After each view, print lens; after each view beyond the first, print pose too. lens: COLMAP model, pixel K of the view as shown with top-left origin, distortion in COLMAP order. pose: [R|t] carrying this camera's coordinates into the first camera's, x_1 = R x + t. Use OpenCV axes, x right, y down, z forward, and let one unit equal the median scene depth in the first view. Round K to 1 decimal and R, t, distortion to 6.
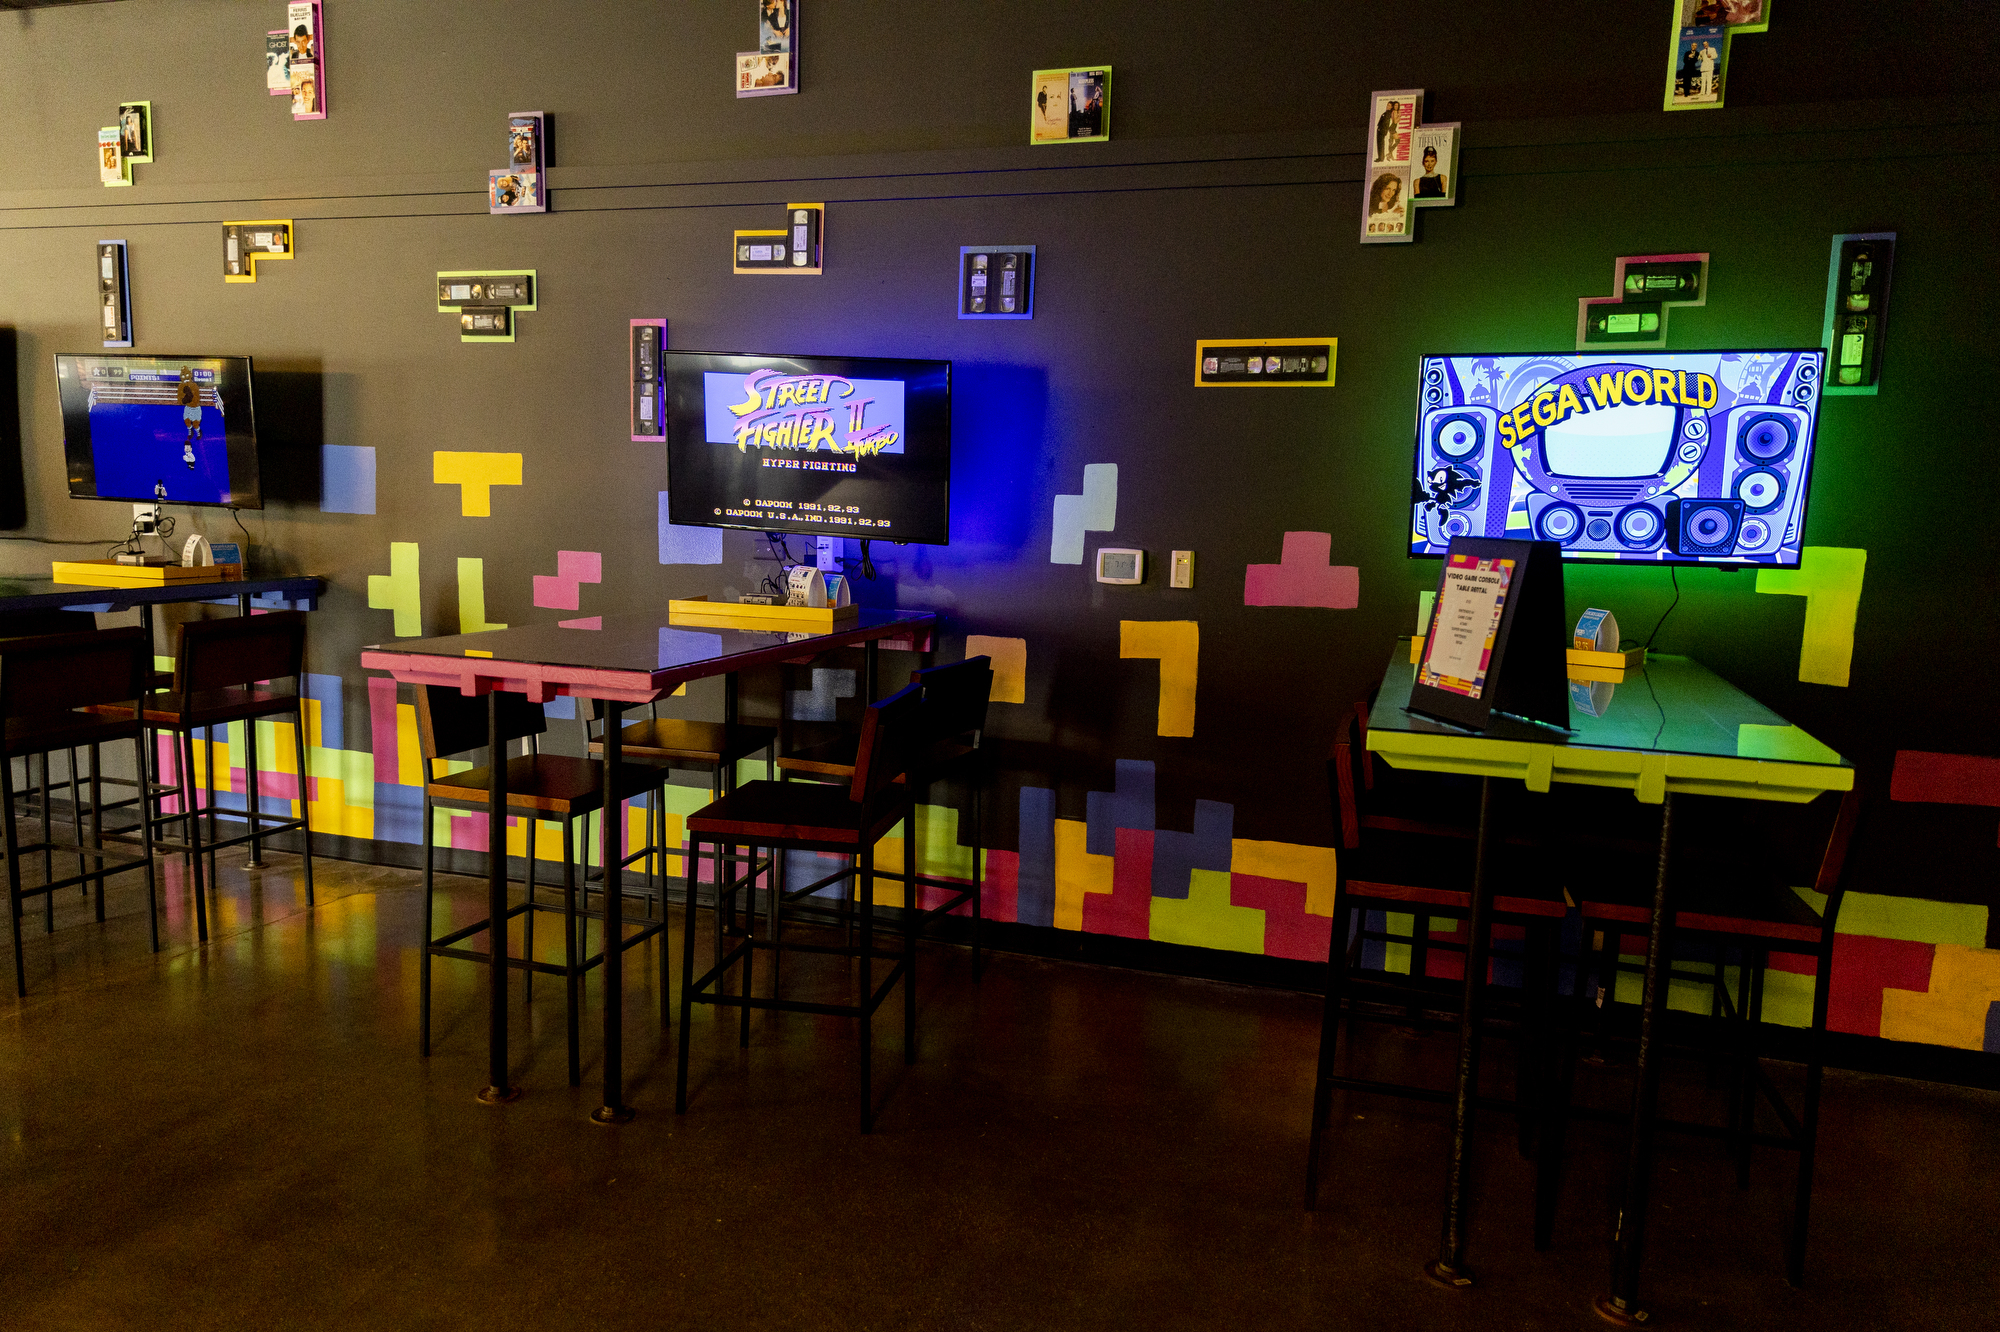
lens RADIAL K [[1363.7, 0, 1000.0], [0, 1363.7, 666.0], [0, 0, 1]] dist [0.089109, 0.000288]
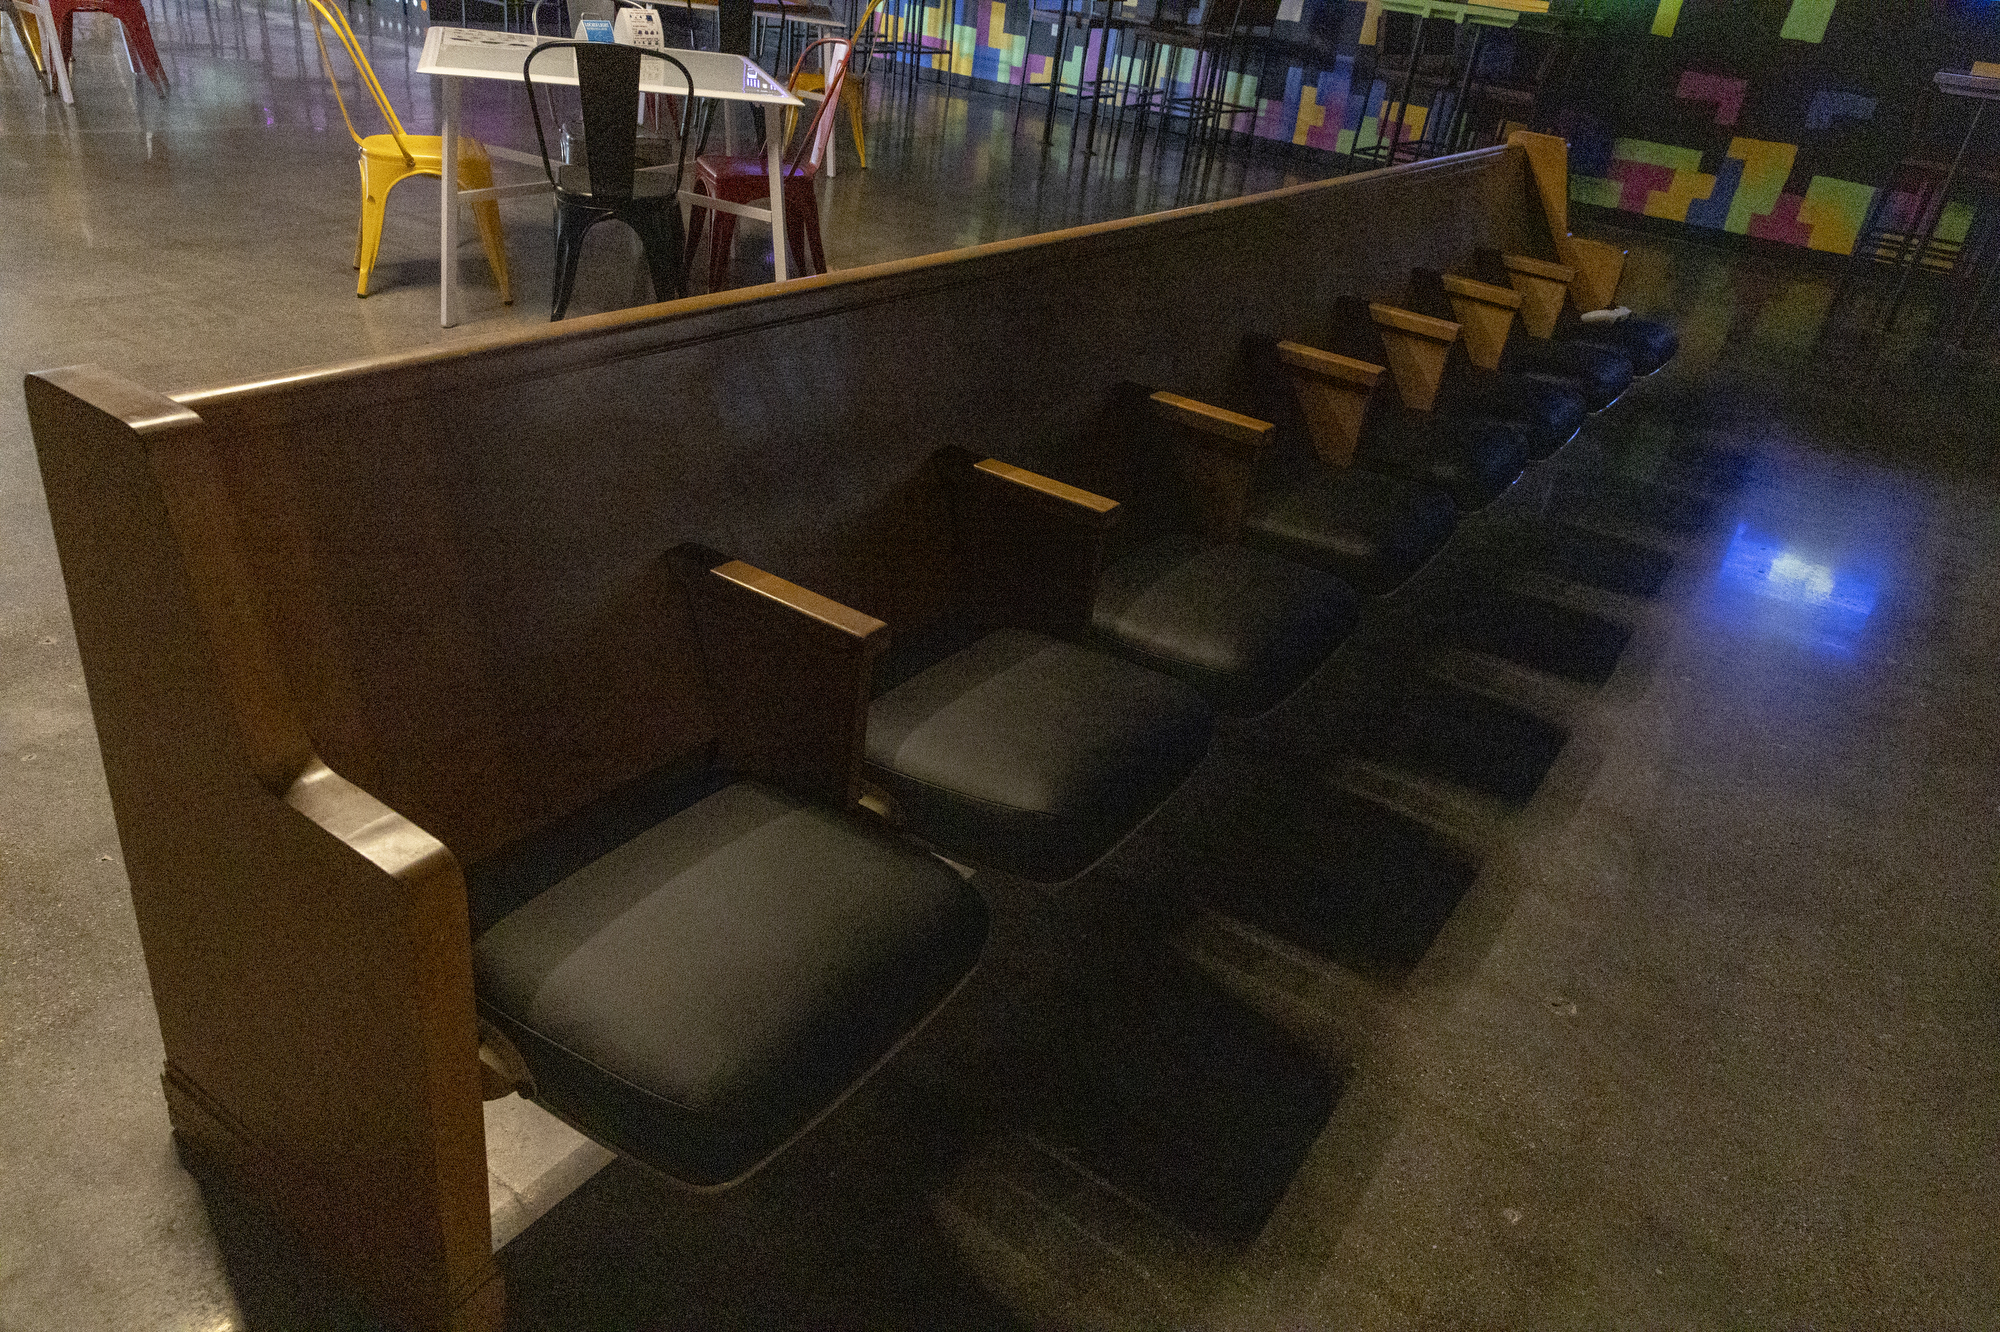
lens RADIAL K [[1389.0, 0, 1000.0], [0, 1389.0, 666.0], [0, 0, 1]] dist [-0.000421, -0.000771]
pose [[0.950084, 0.215401, -0.225706, 0.265437], [-0.123772, 0.924284, 0.361081, 0.220561], [0.286393, -0.315121, 0.904808, -1.276367]]
